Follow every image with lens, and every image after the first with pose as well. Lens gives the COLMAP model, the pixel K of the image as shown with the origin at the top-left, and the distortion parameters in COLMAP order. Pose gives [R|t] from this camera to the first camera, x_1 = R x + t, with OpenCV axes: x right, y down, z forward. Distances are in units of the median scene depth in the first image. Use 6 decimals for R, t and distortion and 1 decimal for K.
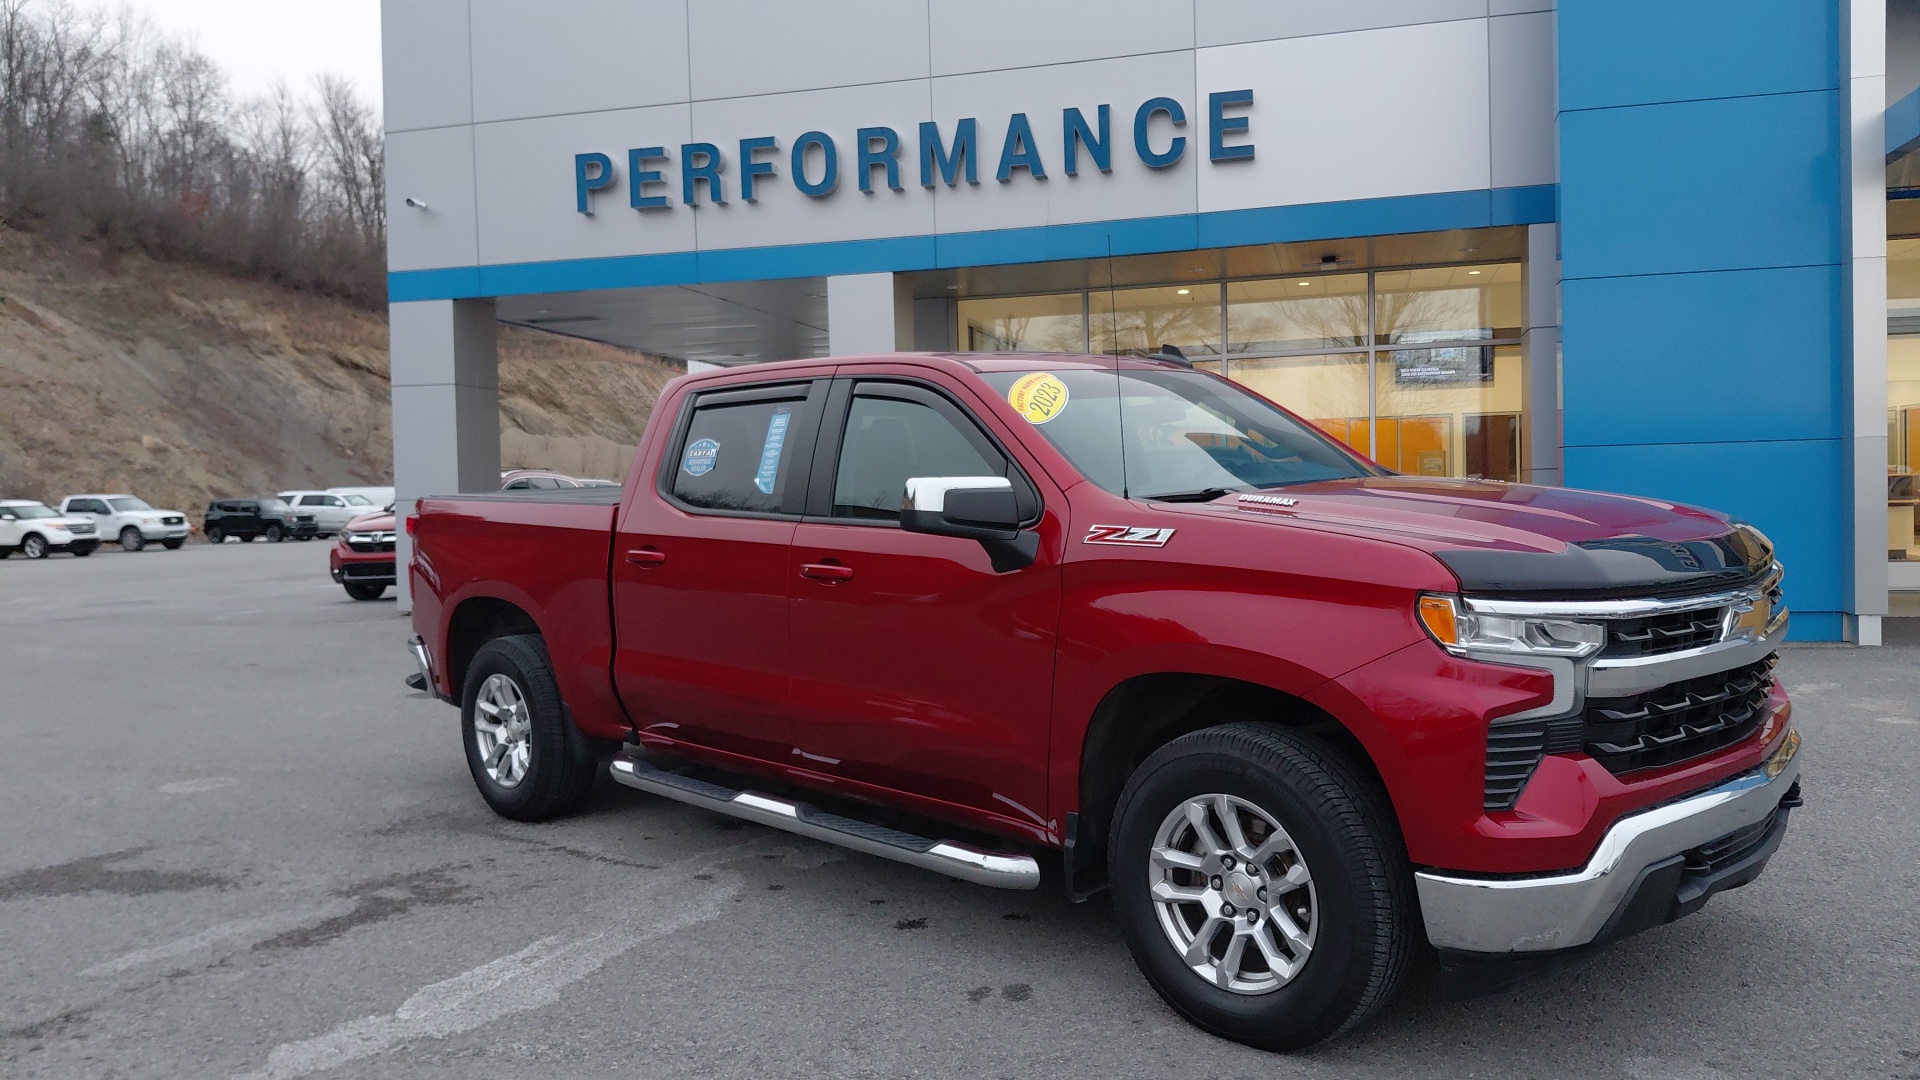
lens RADIAL K [[1420.4, 0, 960.0], [0, 1420.4, 540.0], [0, 0, 1]] dist [0.049878, -0.084849]
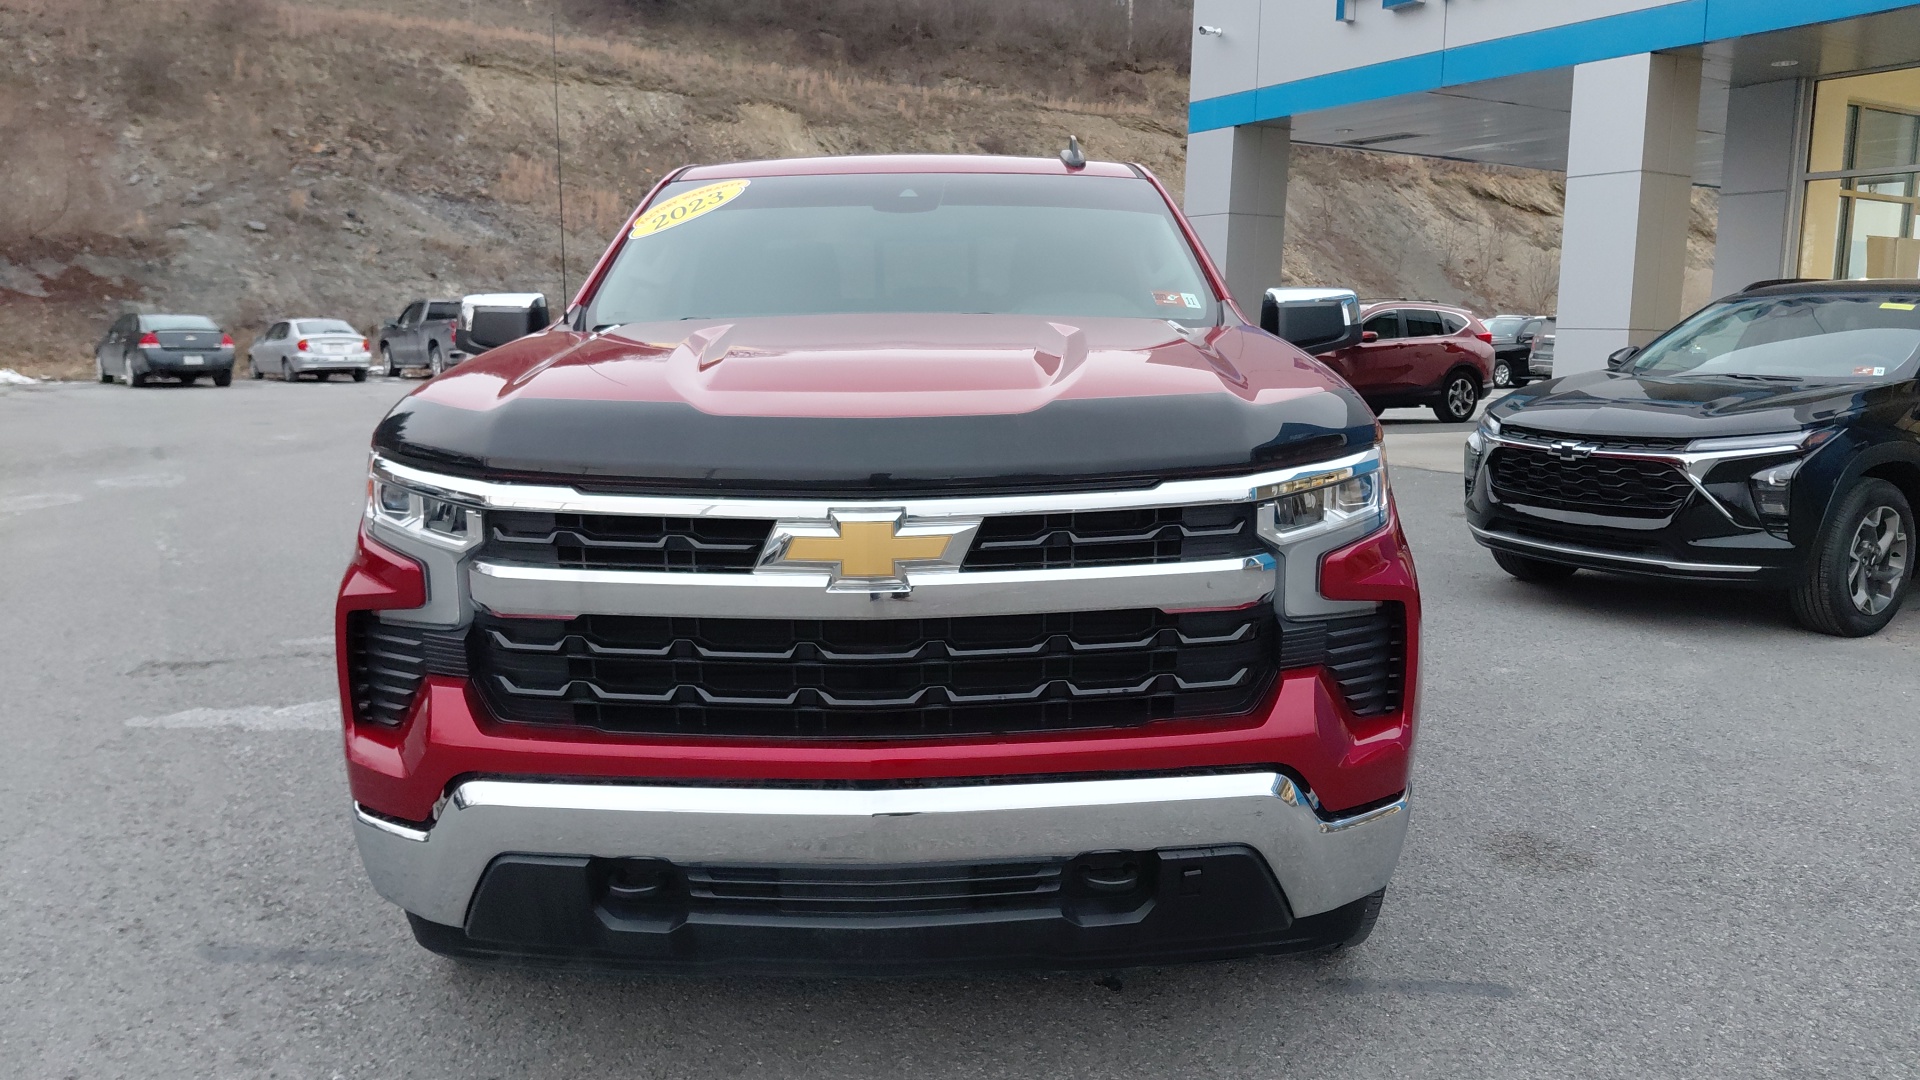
lens RADIAL K [[1460.0, 0, 1012.9], [0, 1460.0, 543.0], [0, 0, 1]] dist [-0.057820, 0.003820]
pose [[0.691169, 0.131212, -0.710682, 0.314571], [-0.048801, 0.989609, 0.135249, -0.010464], [0.721043, -0.058798, 0.690391, 0.187105]]
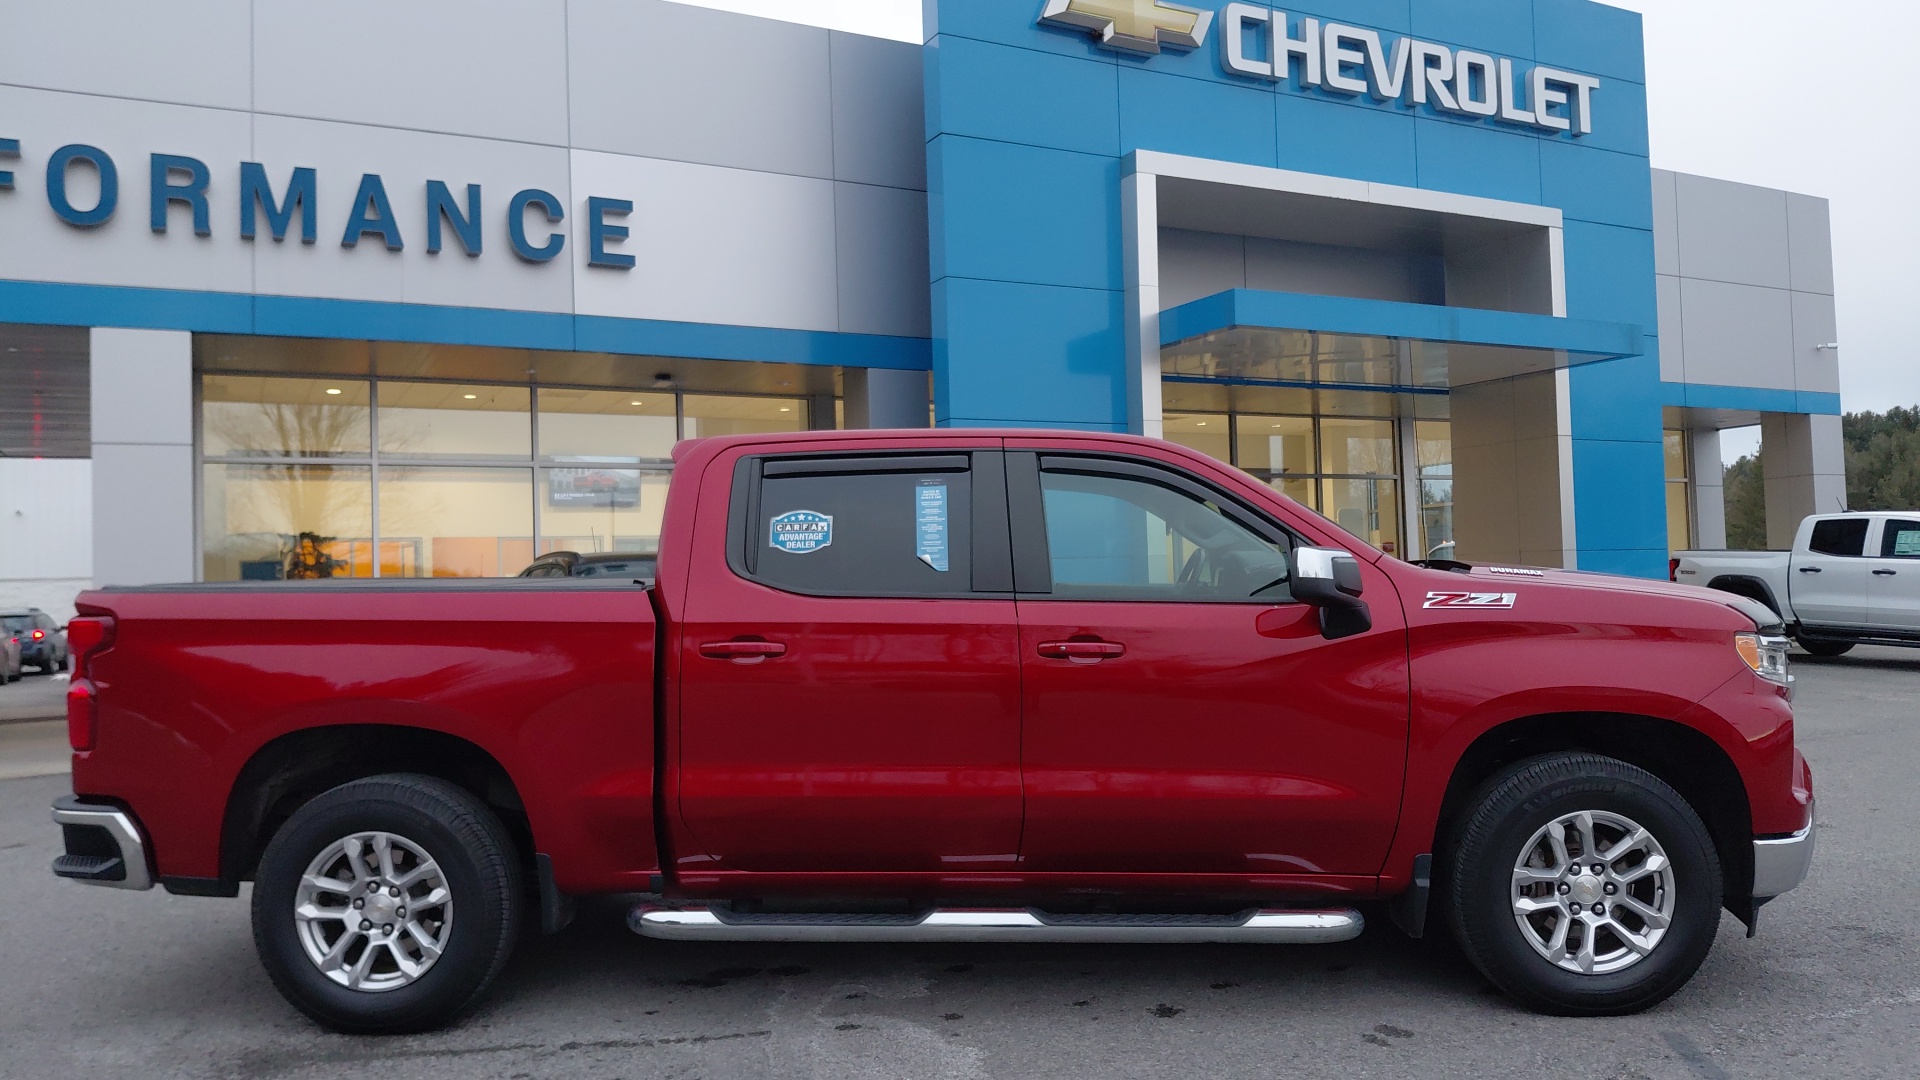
lens RADIAL K [[1426.8, 0, 960.0], [0, 1426.8, 540.0], [0, 0, 1]] dist [0.058380, -0.137421]
pose [[0.725861, 0.030904, 0.687147, -0.290628], [0.033230, 0.996248, -0.079908, 0.008048], [-0.687038, 0.080836, 0.722111, 0.128529]]
